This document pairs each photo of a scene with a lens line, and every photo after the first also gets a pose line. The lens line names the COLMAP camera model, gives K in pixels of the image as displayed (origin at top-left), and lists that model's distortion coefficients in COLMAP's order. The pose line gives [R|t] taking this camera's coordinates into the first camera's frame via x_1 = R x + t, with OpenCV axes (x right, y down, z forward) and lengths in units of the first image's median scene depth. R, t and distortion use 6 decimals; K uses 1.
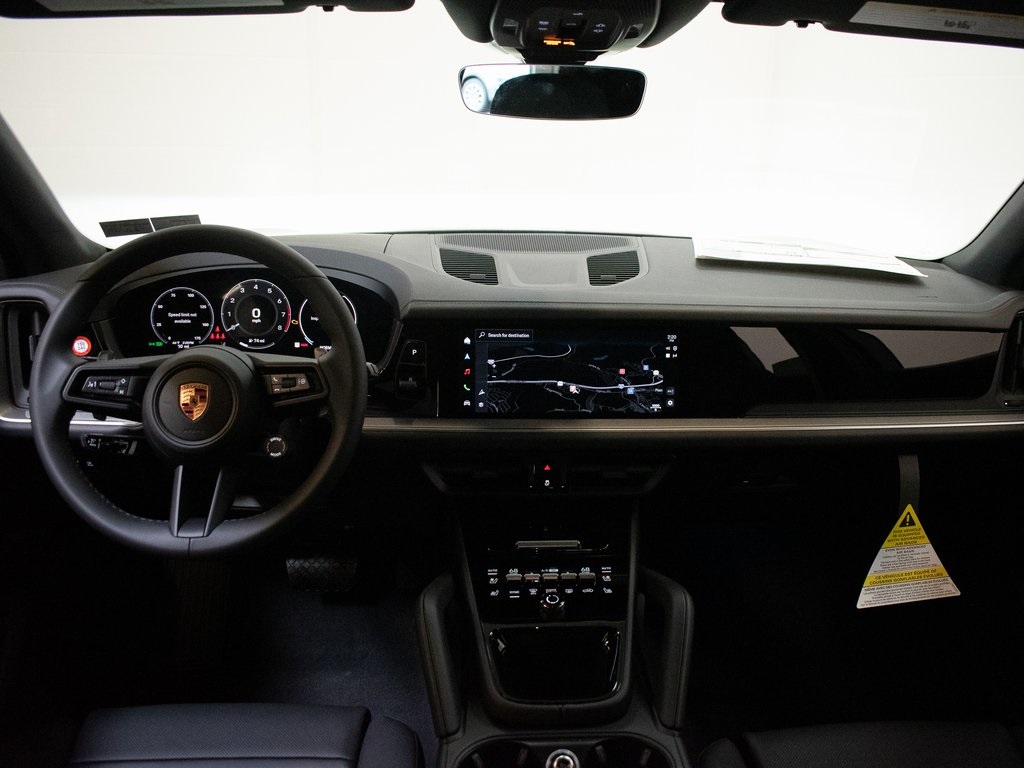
lens RADIAL K [[831.3, 0, 512.0], [0, 831.3, 384.0], [0, 0, 1]] dist [-0.081136, -0.002255]
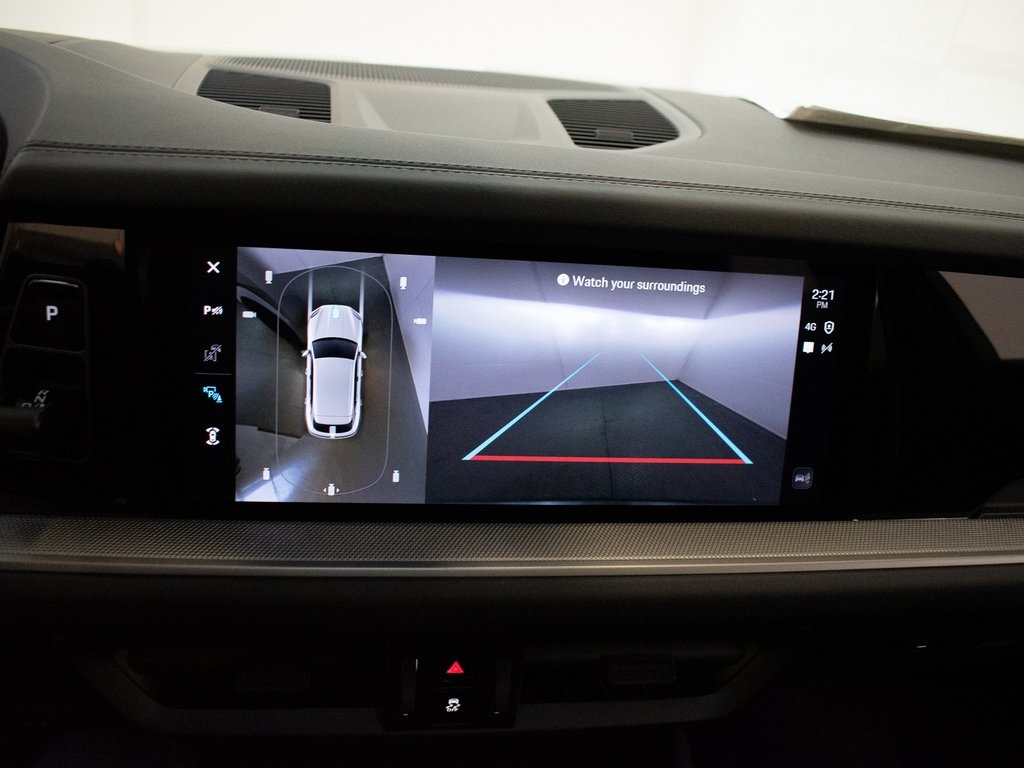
lens RADIAL K [[1002.0, 0, 512.0], [0, 1002.0, 384.0], [0, 0, 1]] dist [-0.144321, 0.001159]
pose [[0.993284, 0.030195, 0.111693, 0.016563], [-0.037576, 0.997205, 0.064578, -0.040821], [-0.109430, -0.068341, 0.991642, 0.594097]]
